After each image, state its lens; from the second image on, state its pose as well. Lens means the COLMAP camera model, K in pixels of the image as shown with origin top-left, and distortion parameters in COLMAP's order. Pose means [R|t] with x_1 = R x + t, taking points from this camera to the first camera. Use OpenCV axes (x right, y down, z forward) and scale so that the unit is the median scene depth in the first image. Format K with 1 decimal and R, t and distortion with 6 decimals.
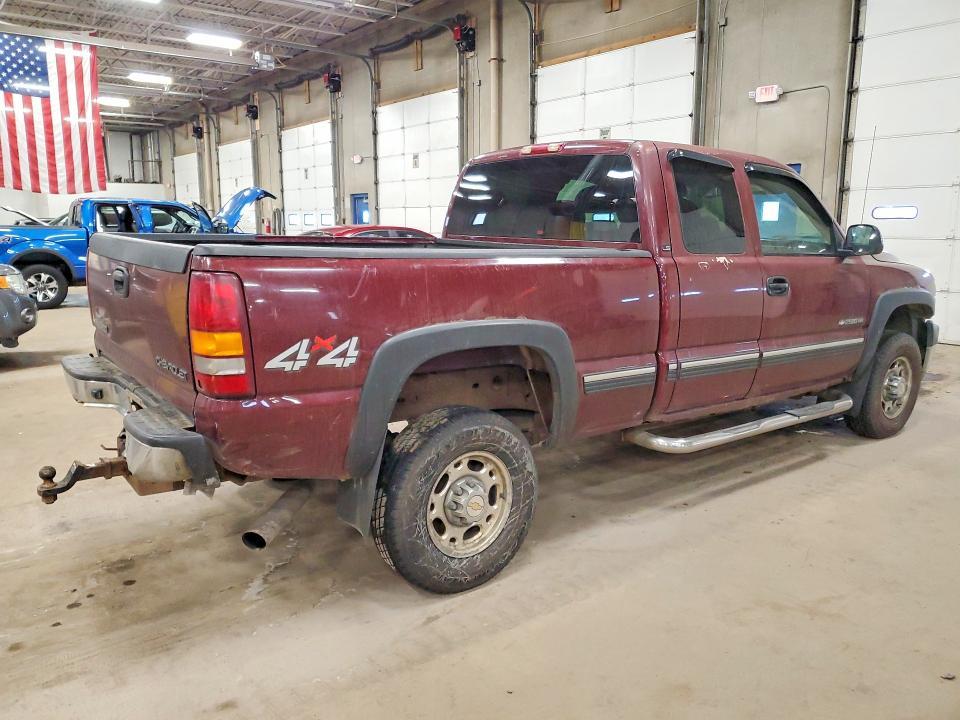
lens RADIAL K [[738.3, 0, 480.0], [0, 738.3, 360.0], [0, 0, 1]] dist [0.007033, 0.005450]
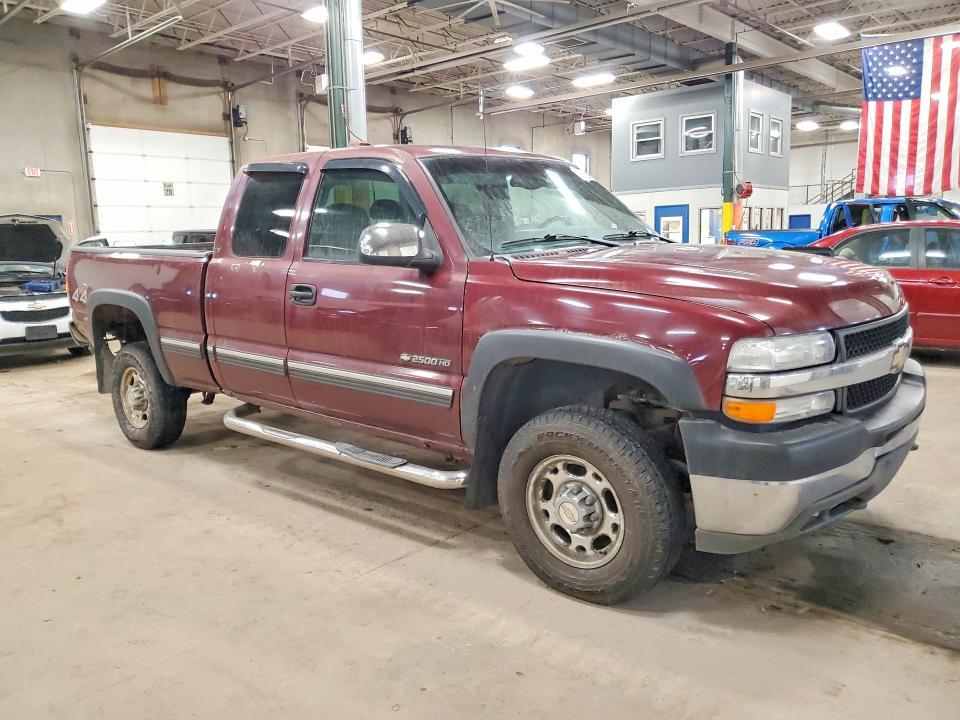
lens RADIAL K [[751.4, 0, 480.0], [0, 751.4, 360.0], [0, 0, 1]] dist [-0.052432, 0.099404]
pose [[0.217709, 0.151127, -0.964242, 1.453917], [-0.152000, 0.981135, 0.119456, -0.175766], [0.964105, 0.120558, 0.236574, 1.071320]]
